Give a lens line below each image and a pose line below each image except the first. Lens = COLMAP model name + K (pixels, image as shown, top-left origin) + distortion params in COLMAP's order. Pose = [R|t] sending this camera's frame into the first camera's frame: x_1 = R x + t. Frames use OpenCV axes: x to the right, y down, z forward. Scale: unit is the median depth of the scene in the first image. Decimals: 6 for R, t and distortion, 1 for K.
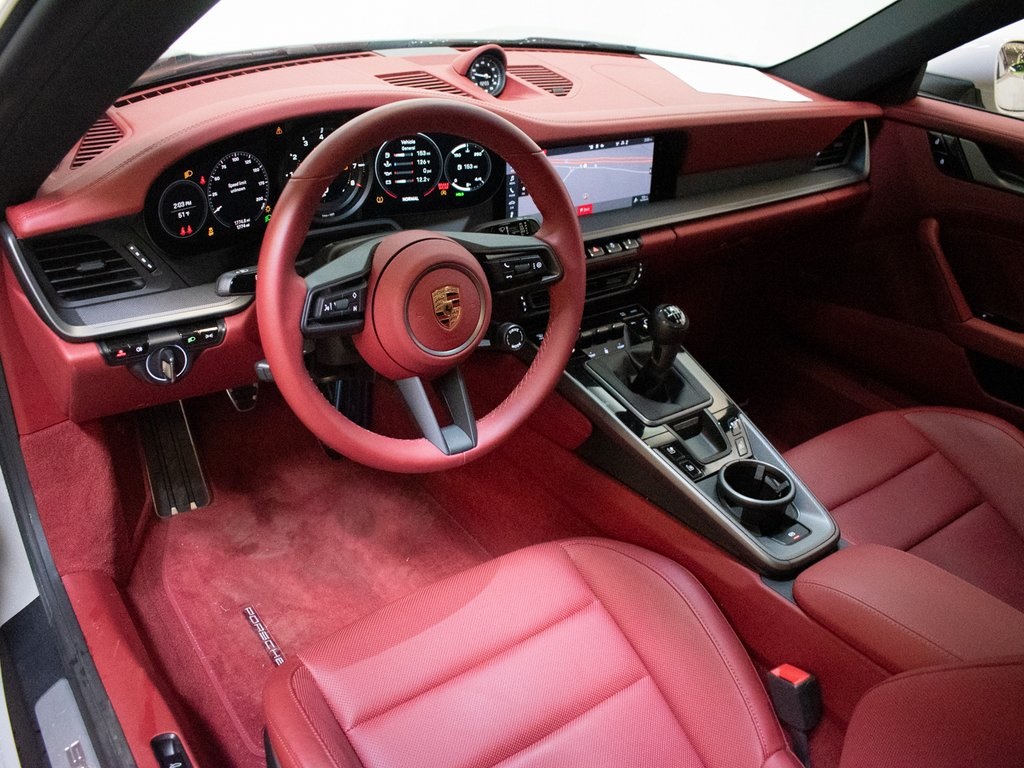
lens RADIAL K [[954.0, 0, 514.9], [0, 954.0, 367.2], [0, 0, 1]] dist [-0.067468, -0.007376]
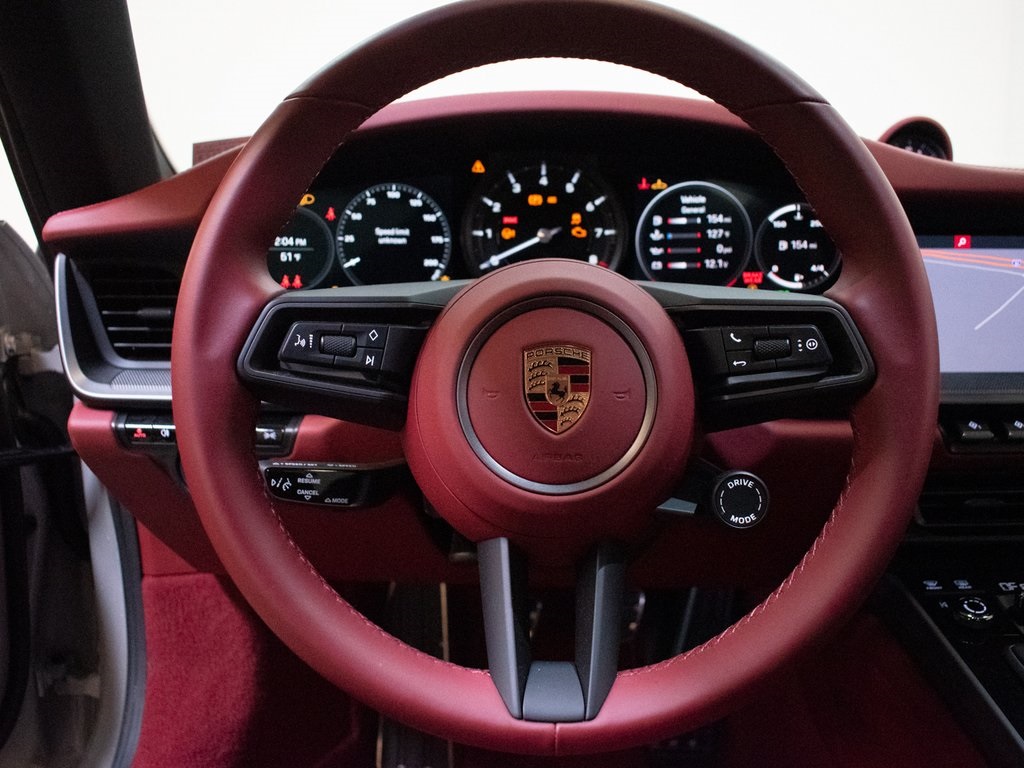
lens RADIAL K [[954.0, 0, 514.9], [0, 954.0, 367.2], [0, 0, 1]] dist [-0.067468, -0.007376]
pose [[0.801221, 0.027317, -0.597745, 0.158938], [-0.229662, 0.936487, -0.265042, 0.047003], [0.552540, 0.349636, 0.756606, 0.520163]]
